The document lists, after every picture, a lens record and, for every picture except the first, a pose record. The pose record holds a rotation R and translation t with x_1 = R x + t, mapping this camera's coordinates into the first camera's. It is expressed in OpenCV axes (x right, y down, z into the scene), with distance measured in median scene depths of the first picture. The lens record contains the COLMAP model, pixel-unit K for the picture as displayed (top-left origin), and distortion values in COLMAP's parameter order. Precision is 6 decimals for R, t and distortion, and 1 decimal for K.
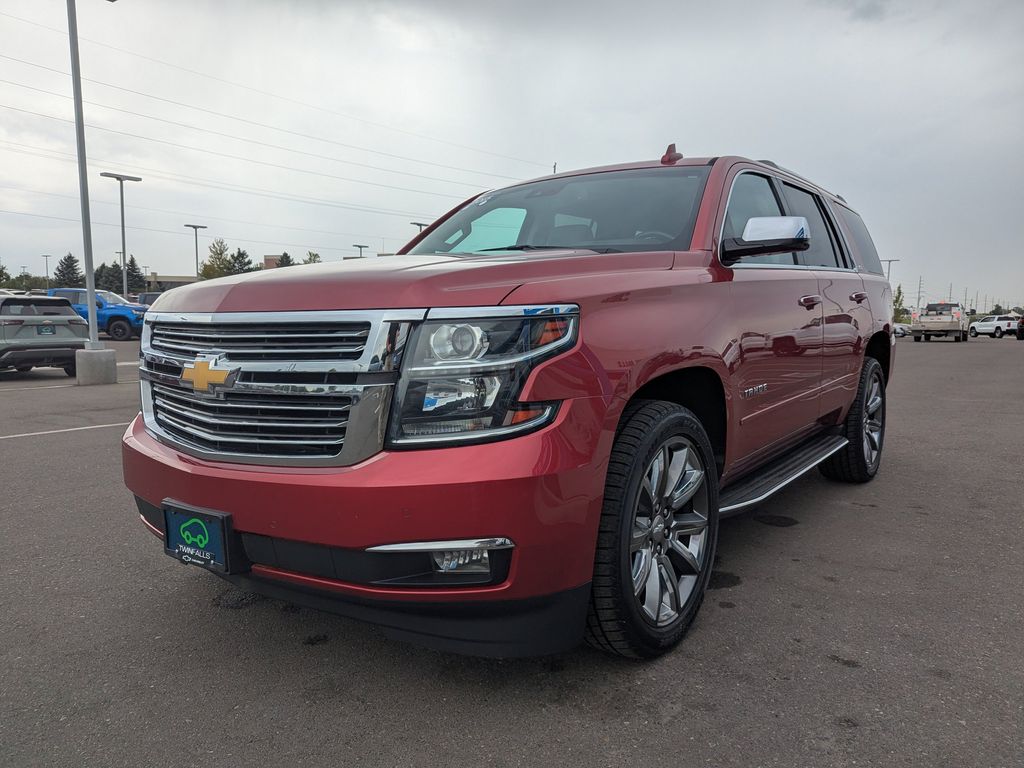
lens RADIAL K [[727.0, 0, 514.2], [0, 727.0, 386.0], [0, 0, 1]] dist [0.055515, -0.054920]
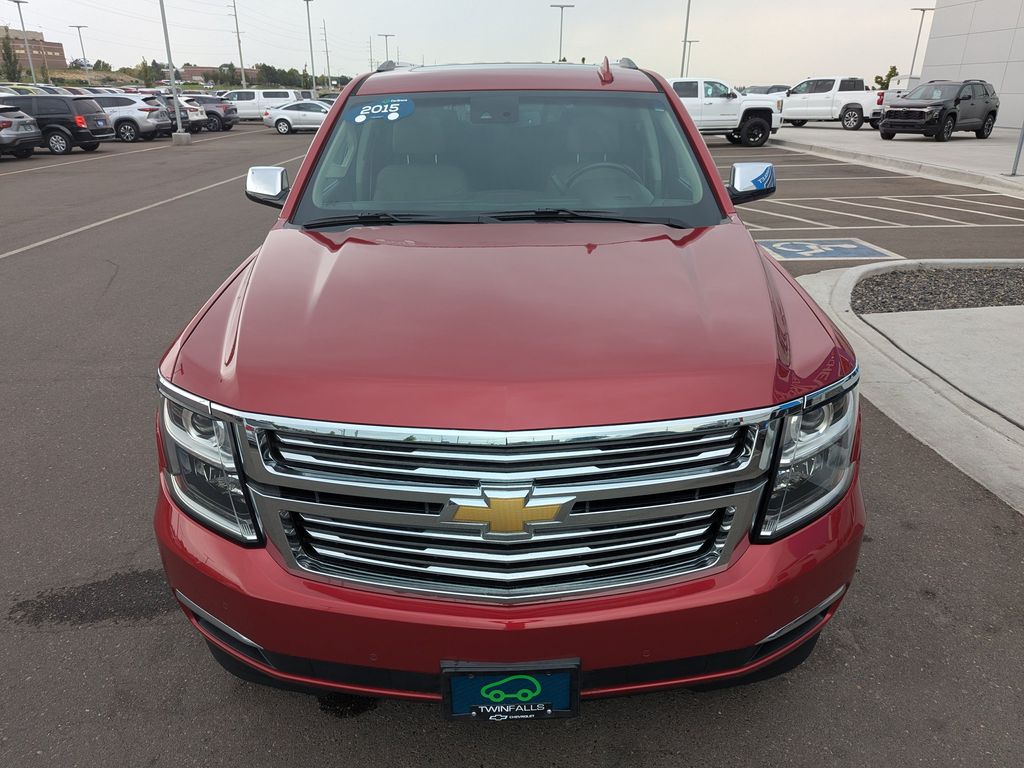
lens RADIAL K [[726.0, 0, 512.0], [0, 726.0, 384.0], [0, 0, 1]] dist [0.056529, -0.049961]
pose [[0.799192, -0.229681, 0.555463, -0.647783], [0.061763, 0.950602, 0.304205, -0.299003], [-0.597894, -0.208811, 0.773899, 0.347214]]
